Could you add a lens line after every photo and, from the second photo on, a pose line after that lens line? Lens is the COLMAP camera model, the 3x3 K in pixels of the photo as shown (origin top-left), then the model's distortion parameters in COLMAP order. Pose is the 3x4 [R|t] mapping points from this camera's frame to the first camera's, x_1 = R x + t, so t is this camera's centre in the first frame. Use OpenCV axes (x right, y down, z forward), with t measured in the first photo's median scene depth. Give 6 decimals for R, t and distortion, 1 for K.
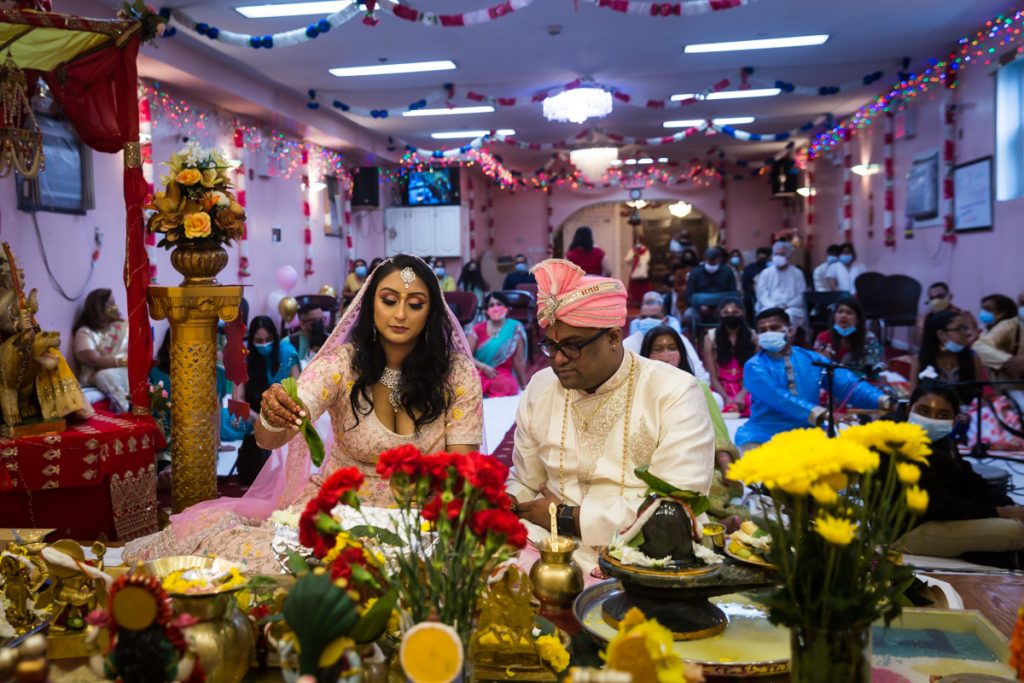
lens RADIAL K [[985.1, 0, 435.5], [0, 985.1, 323.7], [0, 0, 1]] dist [0.004827, -0.007862]
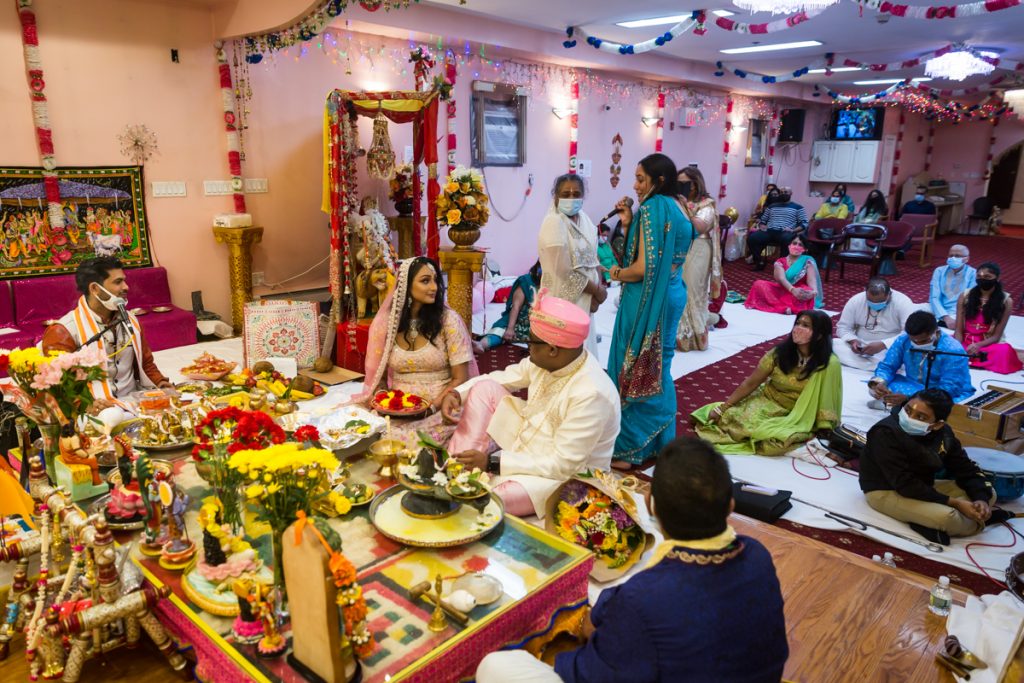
lens RADIAL K [[707.7, 0, 512.0], [0, 707.7, 341.5], [0, 0, 1]] dist [0.006333, 0.003026]
pose [[0.854688, 0.163580, -0.492696, 0.139340], [-0.064327, 0.975116, 0.212159, -0.044706], [0.515141, -0.149636, 0.843943, -0.006068]]
